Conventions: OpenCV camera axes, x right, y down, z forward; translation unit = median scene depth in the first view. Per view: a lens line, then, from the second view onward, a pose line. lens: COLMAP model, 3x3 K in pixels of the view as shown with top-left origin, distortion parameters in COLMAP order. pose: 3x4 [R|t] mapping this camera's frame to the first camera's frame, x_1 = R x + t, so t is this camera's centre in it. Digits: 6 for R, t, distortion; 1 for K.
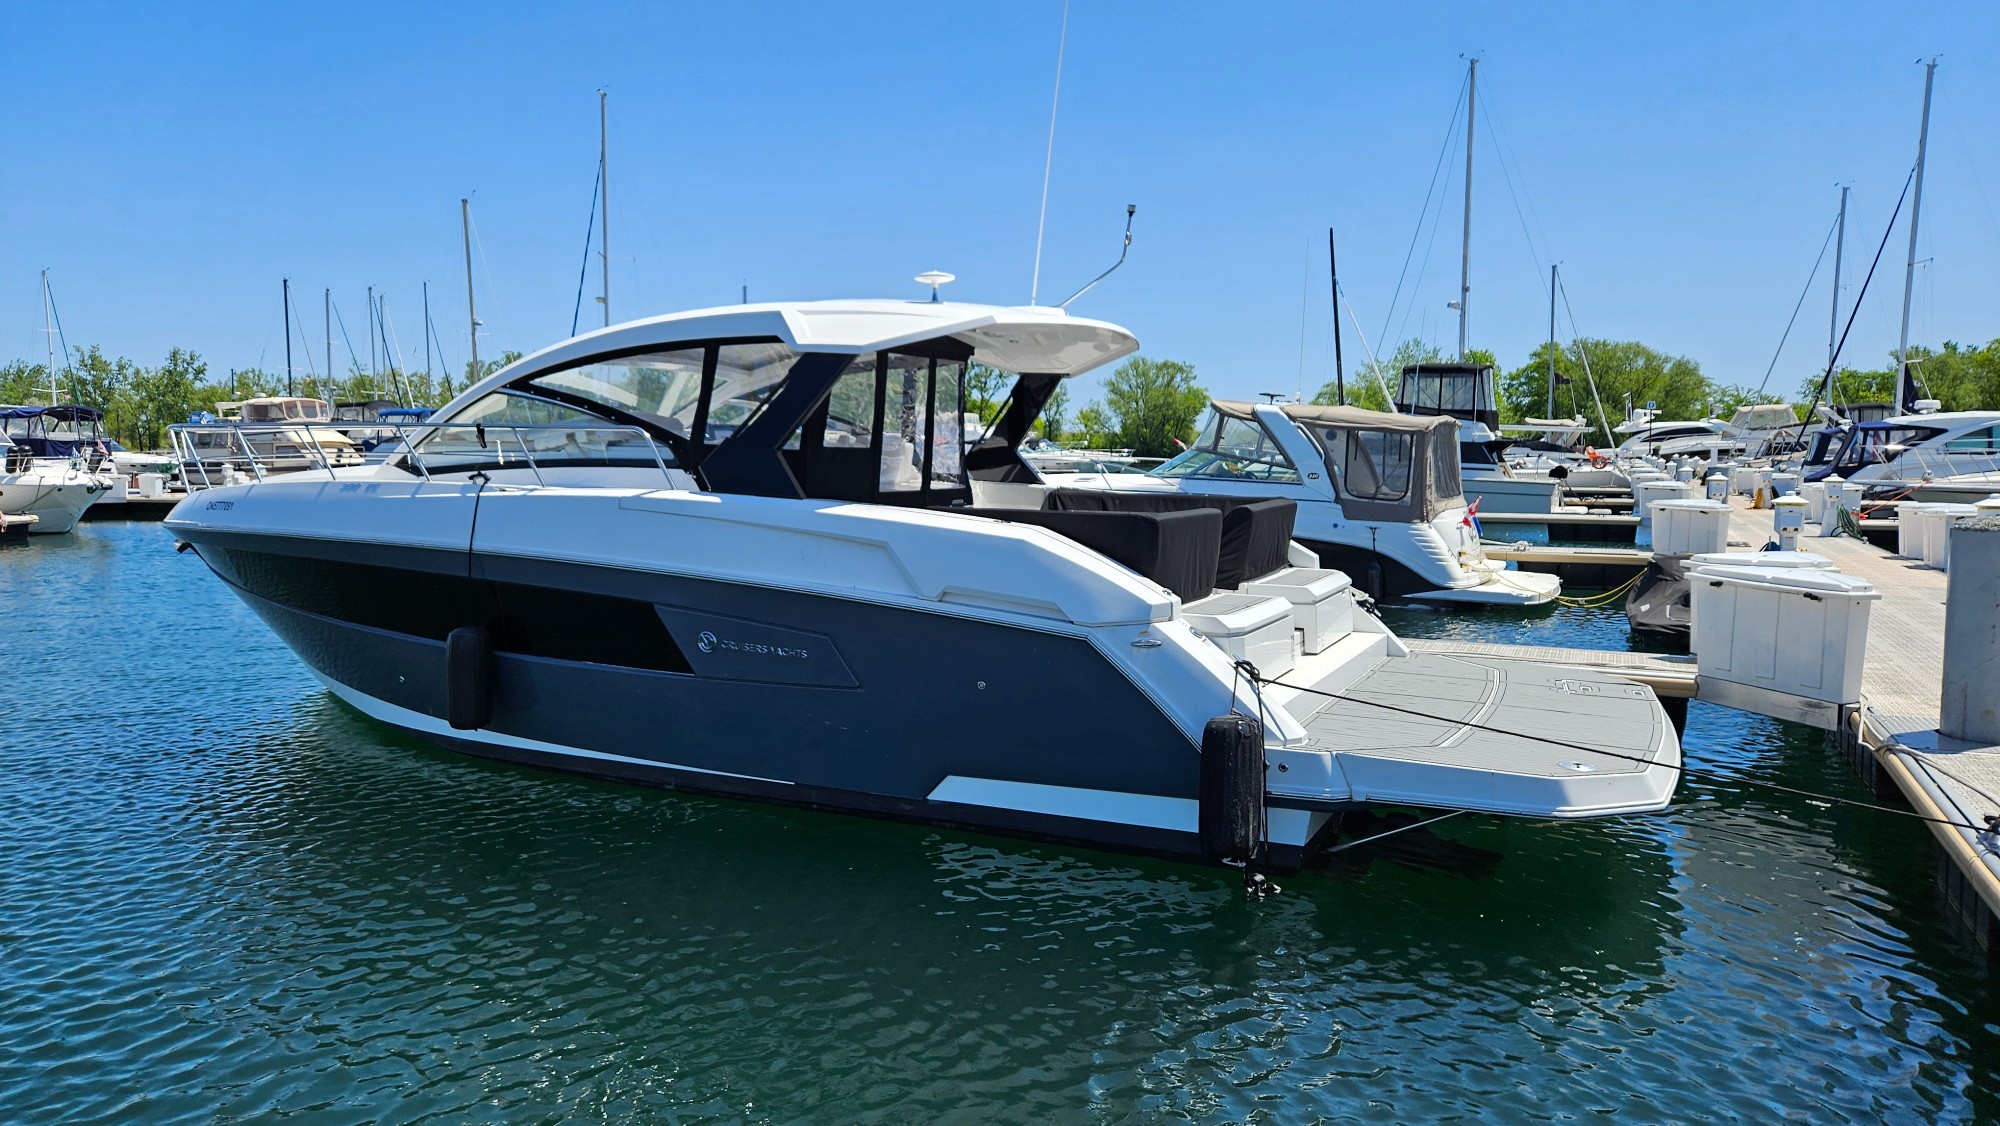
lens RADIAL K [[1356.4, 0, 992.9], [0, 1356.4, 554.6], [0, 0, 1]] dist [0.039232, -0.024455]
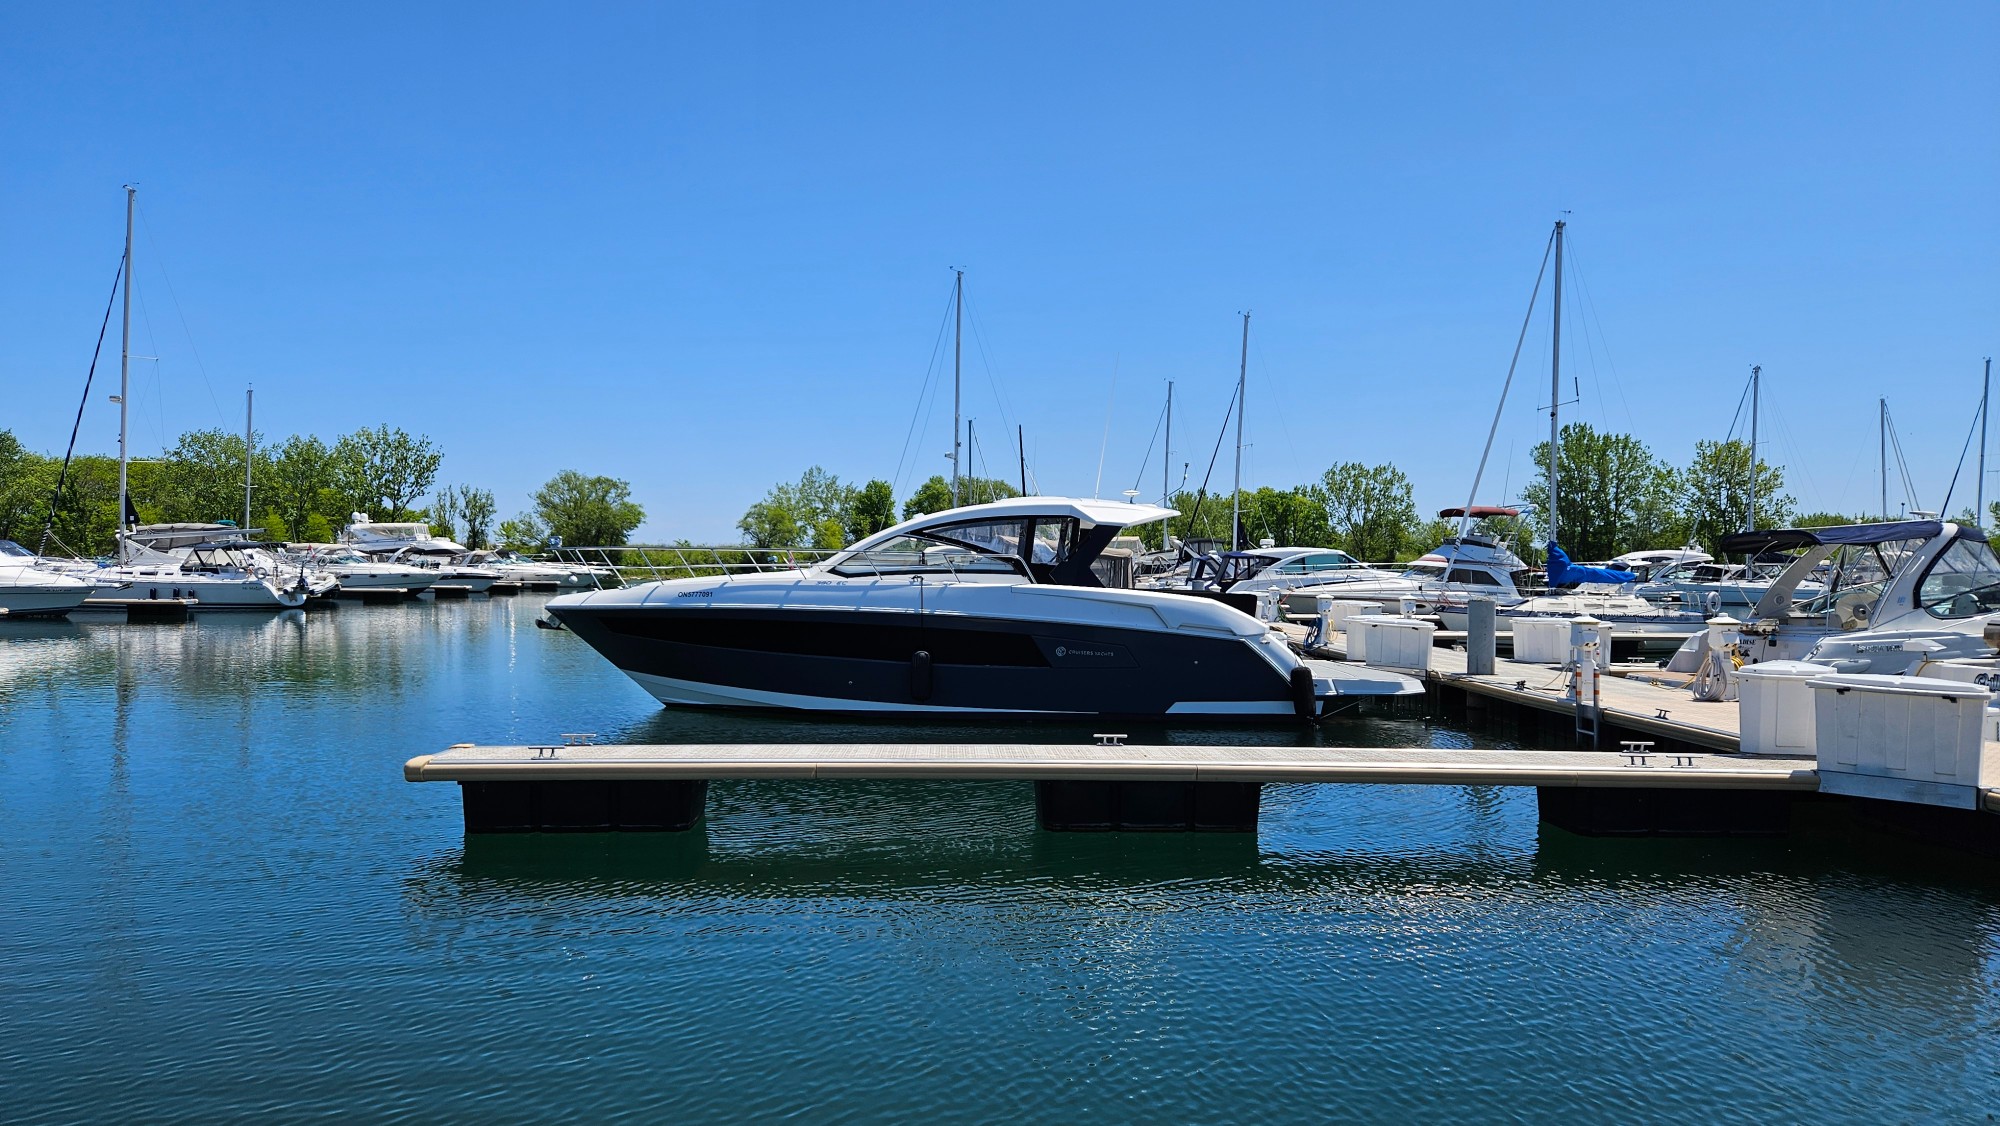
lens RADIAL K [[1356.4, 0, 1008.3], [0, 1356.4, 546.2], [0, 0, 1]] dist [0.039232, -0.024455]
pose [[0.885614, 0.019357, 0.464018, -1.085748], [0.022402, 0.996187, -0.084313, 0.063494], [-0.463881, 0.085064, 0.881804, -0.776044]]
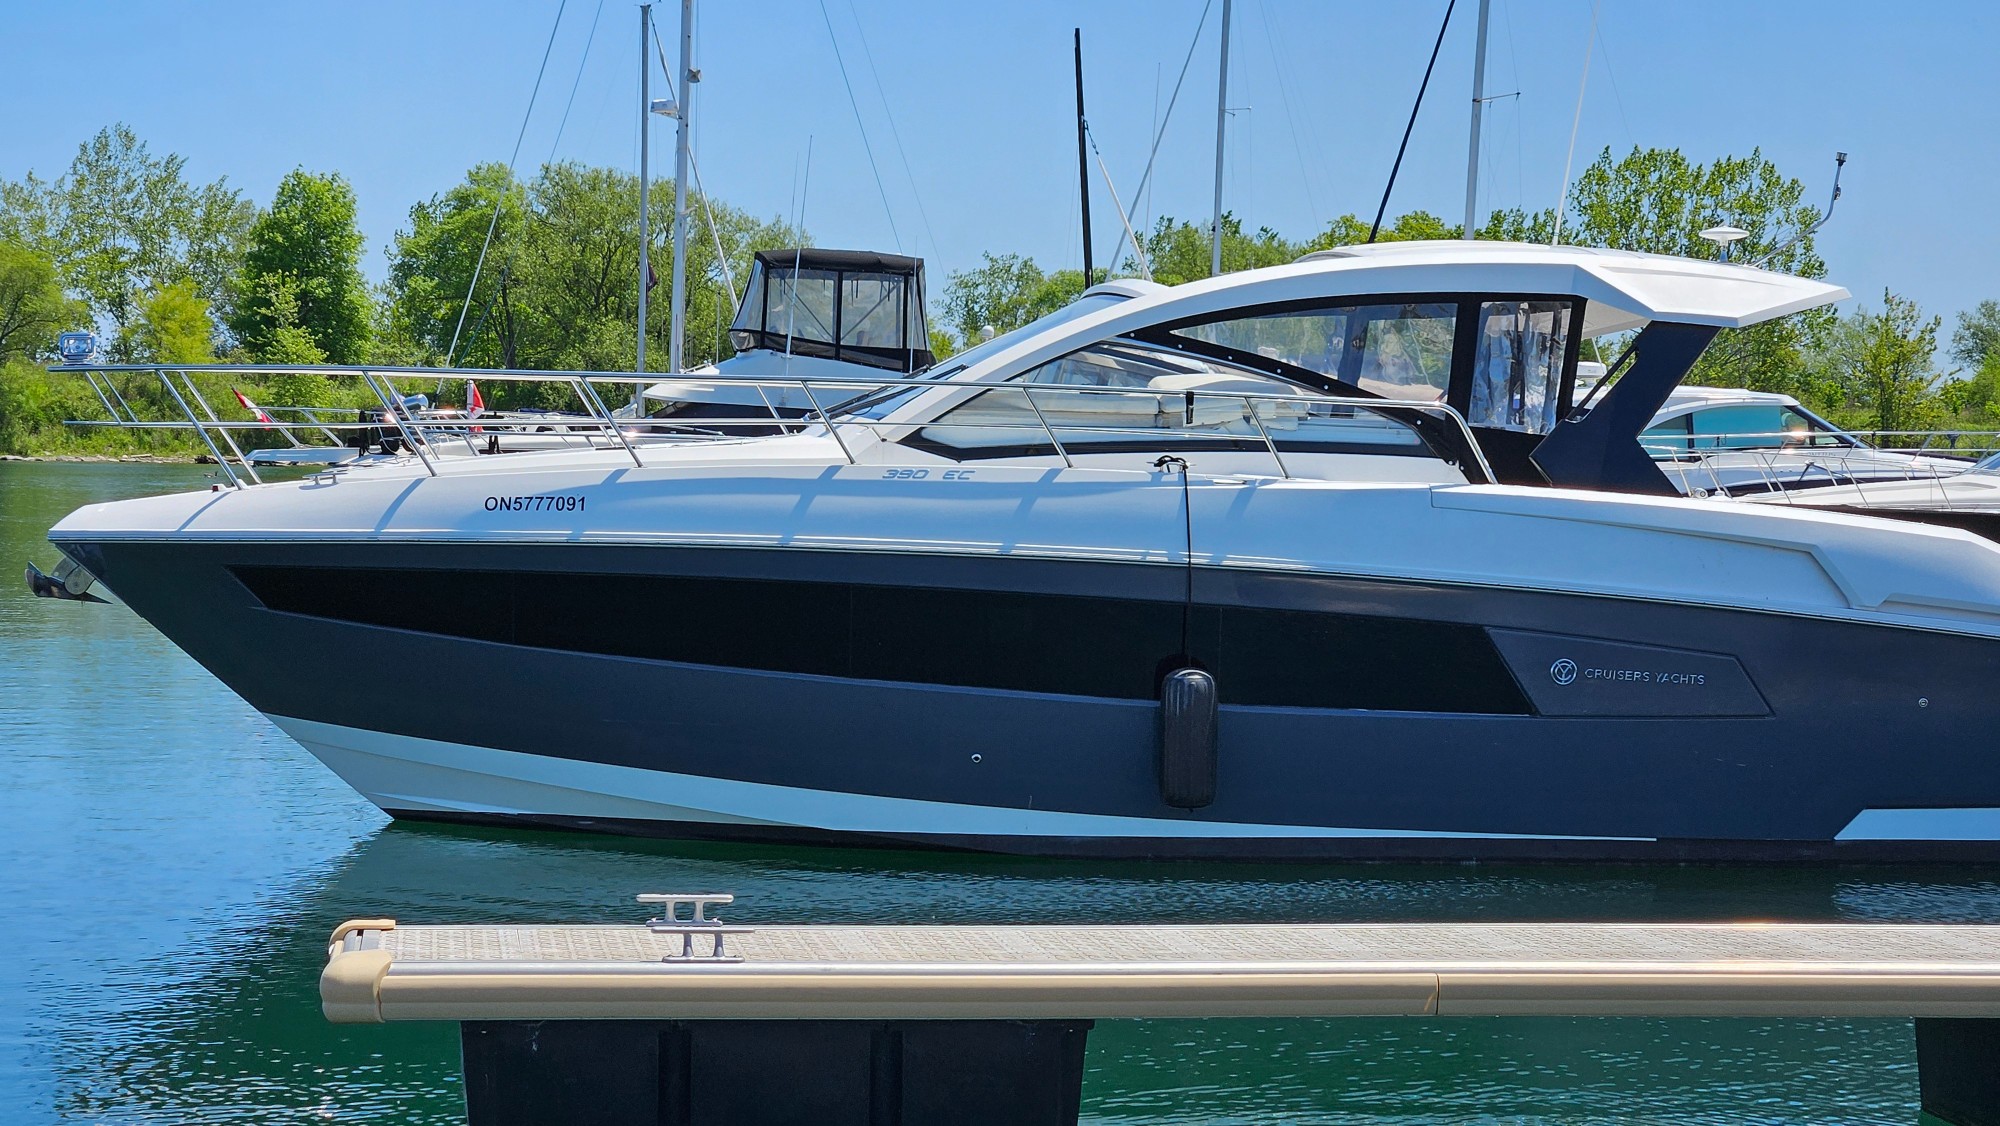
lens RADIAL K [[3871.6, 0, 995.6], [0, 3871.6, 568.1], [0, 0, 1]] dist [-0.018989, 0.000000]
pose [[0.832328, 0.002105, 0.554279, -1.446495], [0.018281, 0.999344, -0.031248, 0.056112], [-0.553981, 0.036142, 0.831744, -0.600019]]
